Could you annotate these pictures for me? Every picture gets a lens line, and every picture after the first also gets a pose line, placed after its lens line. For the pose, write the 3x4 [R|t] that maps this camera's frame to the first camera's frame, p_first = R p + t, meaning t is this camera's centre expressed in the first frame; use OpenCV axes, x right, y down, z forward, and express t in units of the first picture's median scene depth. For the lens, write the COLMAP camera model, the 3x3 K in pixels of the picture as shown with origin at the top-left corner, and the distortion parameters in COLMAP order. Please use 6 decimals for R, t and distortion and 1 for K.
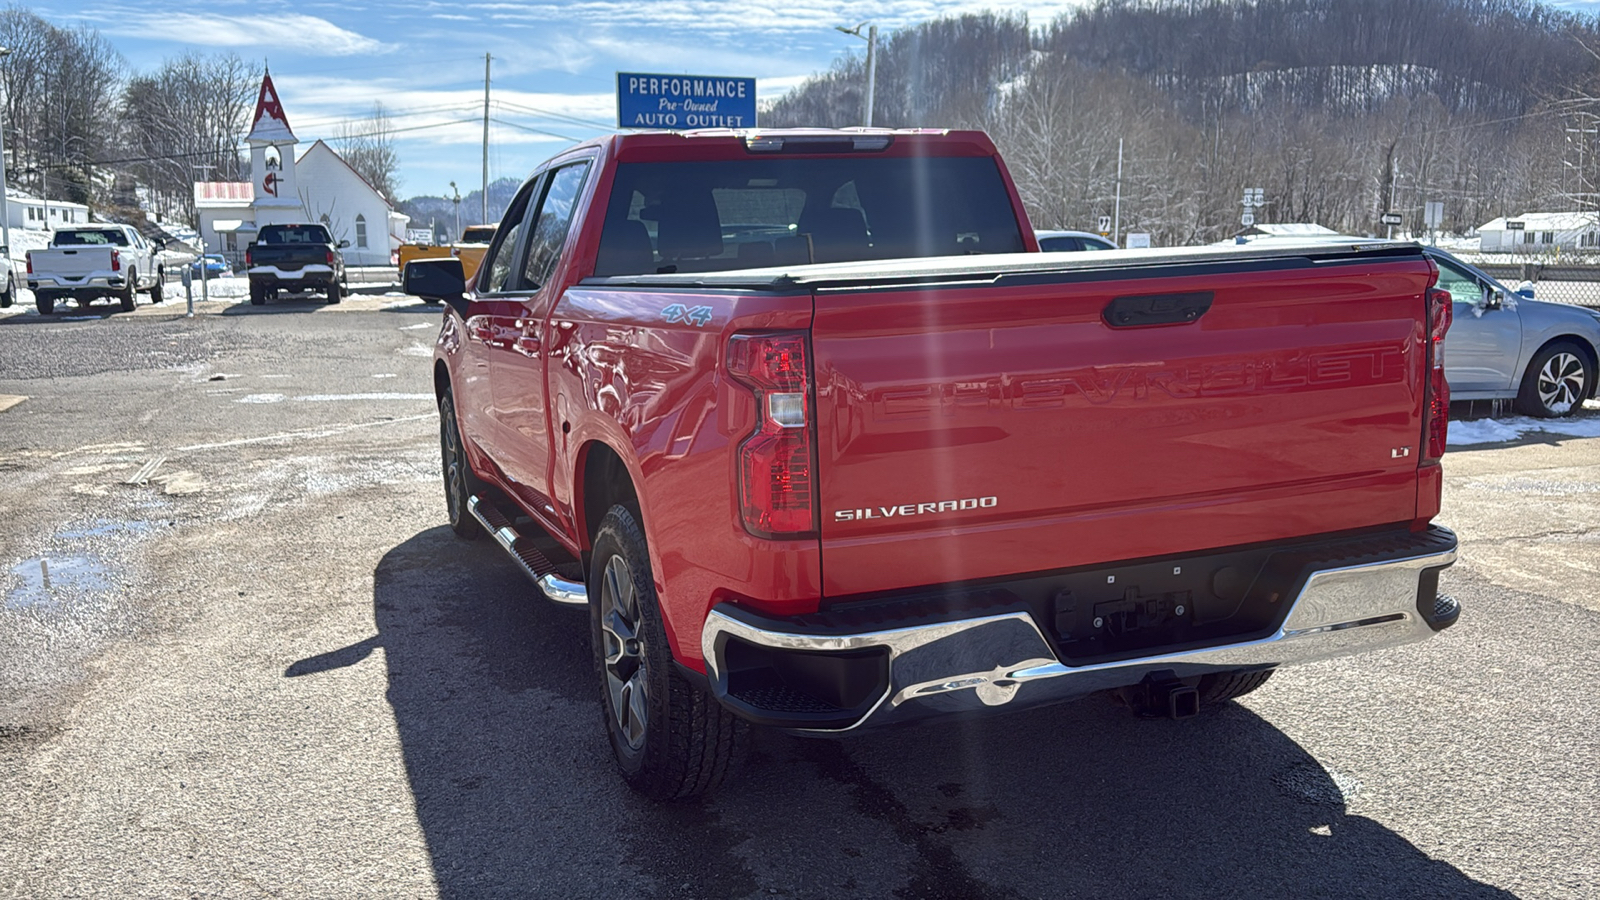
lens RADIAL K [[1367.5, 0, 799.0], [0, 1367.5, 458.2], [0, 0, 1]] dist [0.116064, -0.194248]
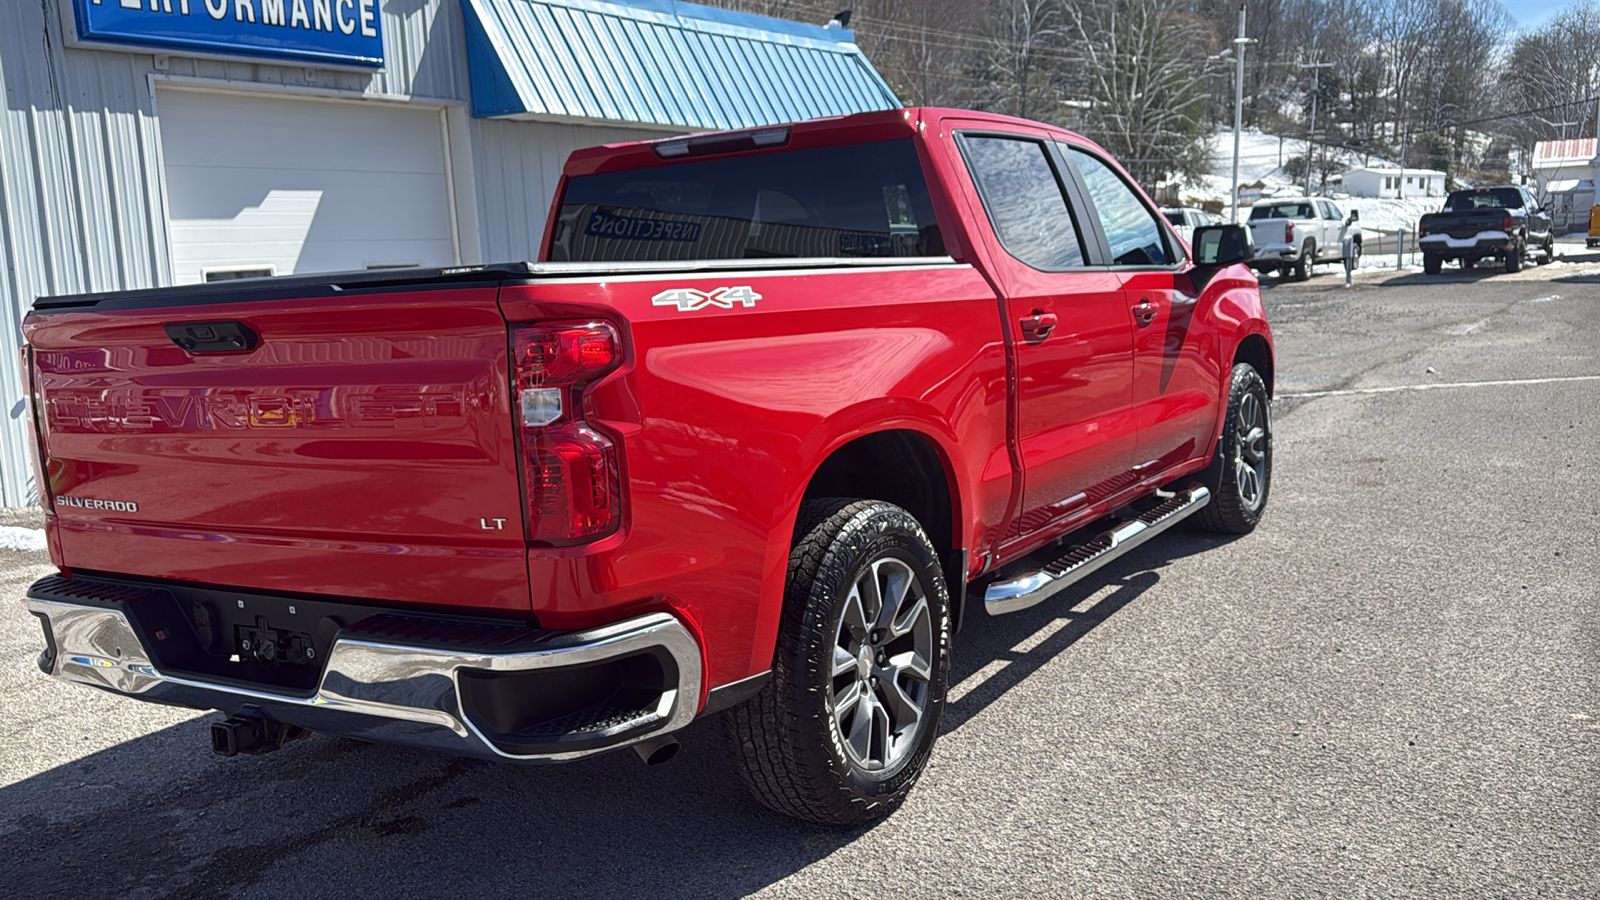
lens RADIAL K [[1367.5, 0, 810.1], [0, 1367.5, 474.5], [0, 0, 1]] dist [0.116064, -0.194248]
pose [[0.609629, 0.114707, -0.784344, 0.115673], [-0.085676, 0.993213, 0.078662, -0.011033], [0.788043, 0.019244, 0.615319, 0.064649]]
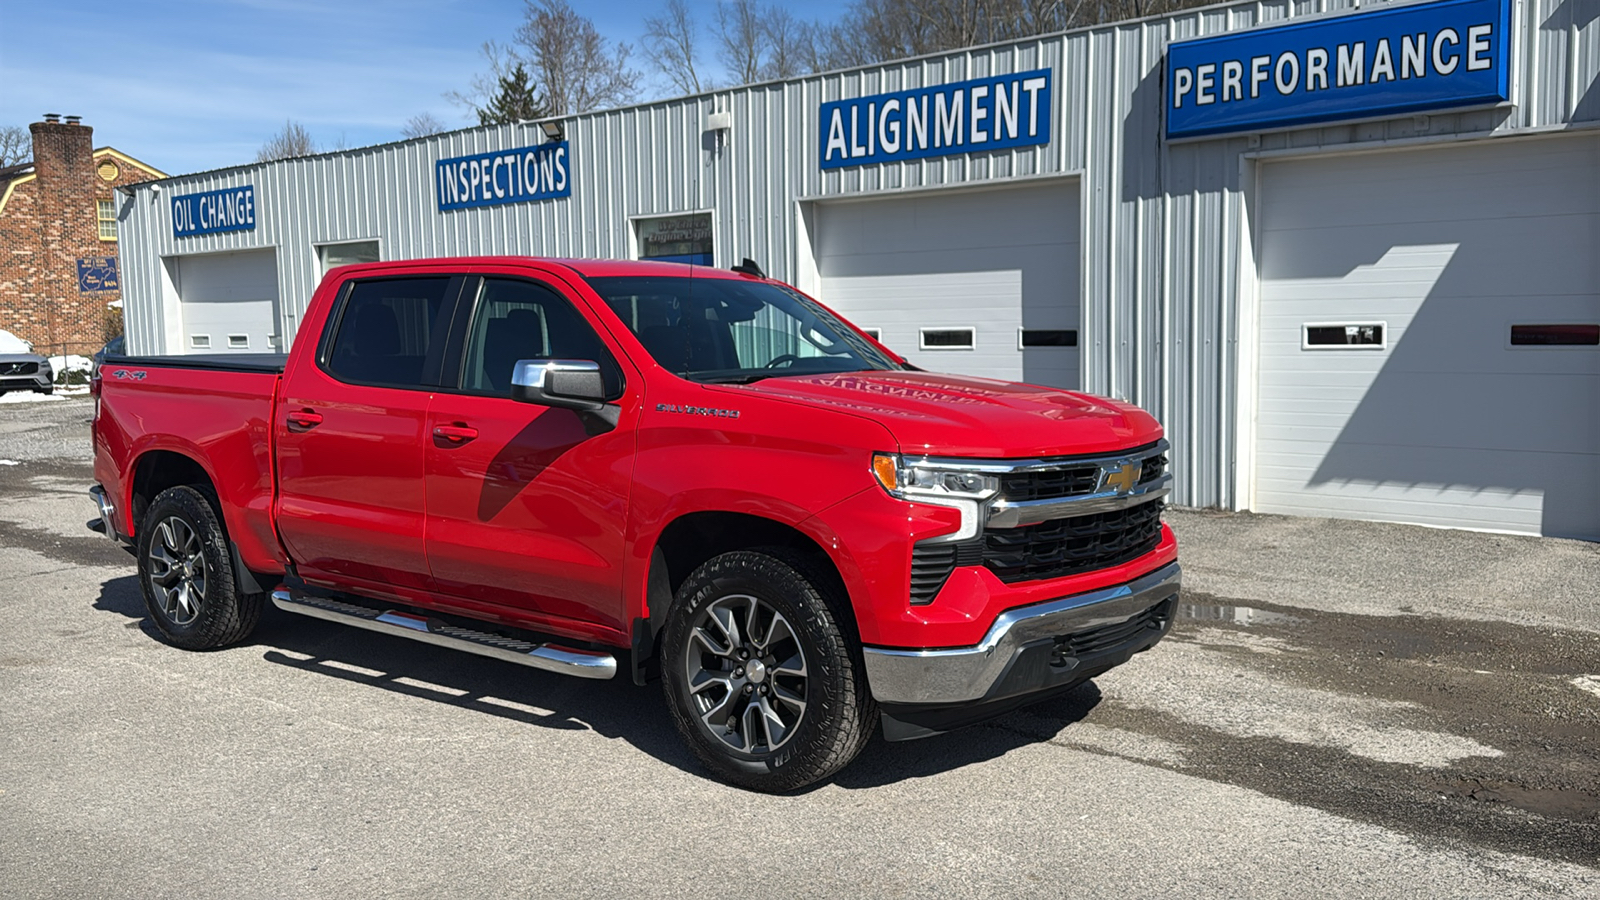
lens RADIAL K [[1367.5, 0, 795.1], [0, 1367.5, 463.3], [0, 0, 1]] dist [0.116064, -0.194248]
pose [[-0.859088, 0.081105, -0.505361, 0.063070], [-0.050009, 0.969340, 0.240582, -0.058068], [0.509379, 0.231954, -0.828692, 0.344807]]
